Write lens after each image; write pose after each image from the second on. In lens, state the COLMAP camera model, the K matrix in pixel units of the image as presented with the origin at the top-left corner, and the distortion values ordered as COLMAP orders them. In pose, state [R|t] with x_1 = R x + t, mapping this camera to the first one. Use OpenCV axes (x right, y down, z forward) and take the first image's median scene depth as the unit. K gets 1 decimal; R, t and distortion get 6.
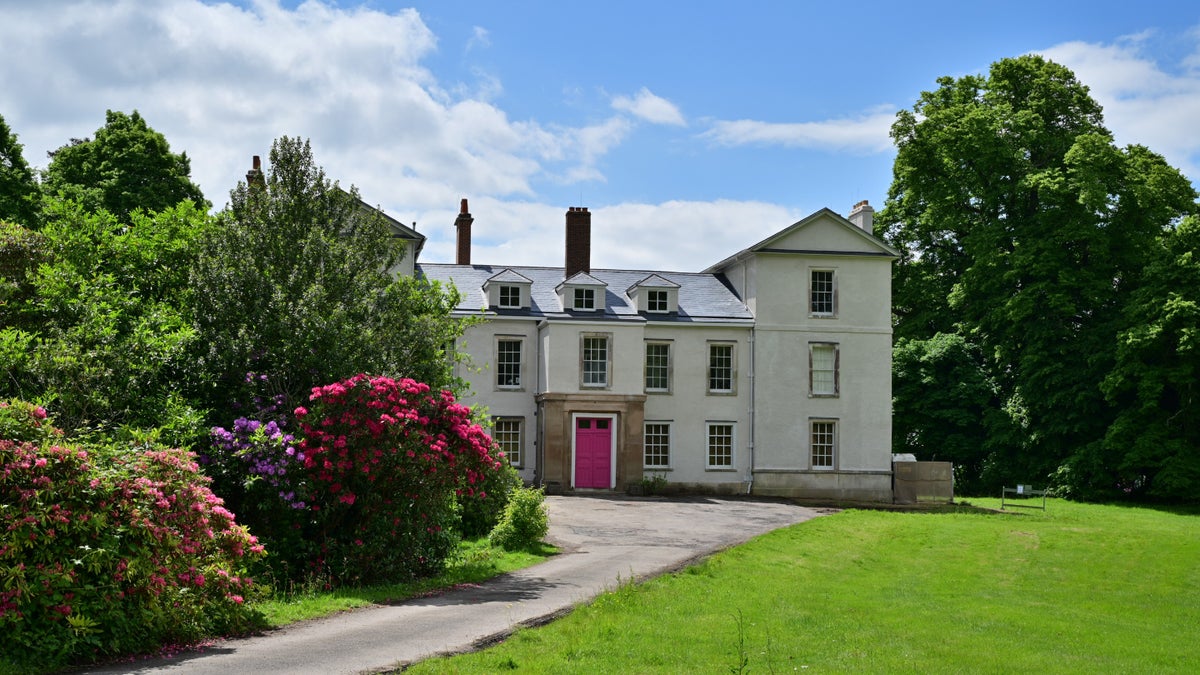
lens RADIAL K [[2358.7, 0, 599.8], [0, 2358.7, 336.1], [0, 0, 1]] dist [-0.021468, 0.000000]
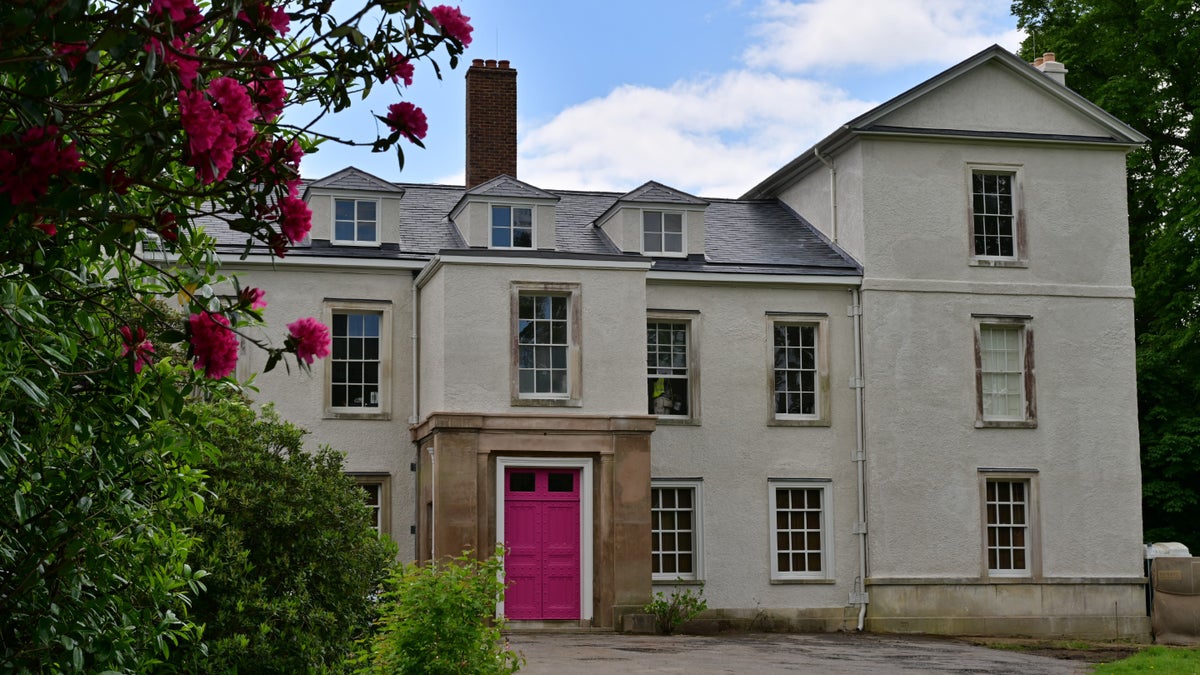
lens RADIAL K [[2358.7, 0, 601.2], [0, 2358.7, 339.8], [0, 0, 1]] dist [-0.021468, 0.000000]
pose [[0.996973, -0.012343, 0.076757, -0.025390], [0.018577, 0.996538, -0.081040, 0.045850], [-0.075491, 0.082221, 0.993751, 0.523233]]
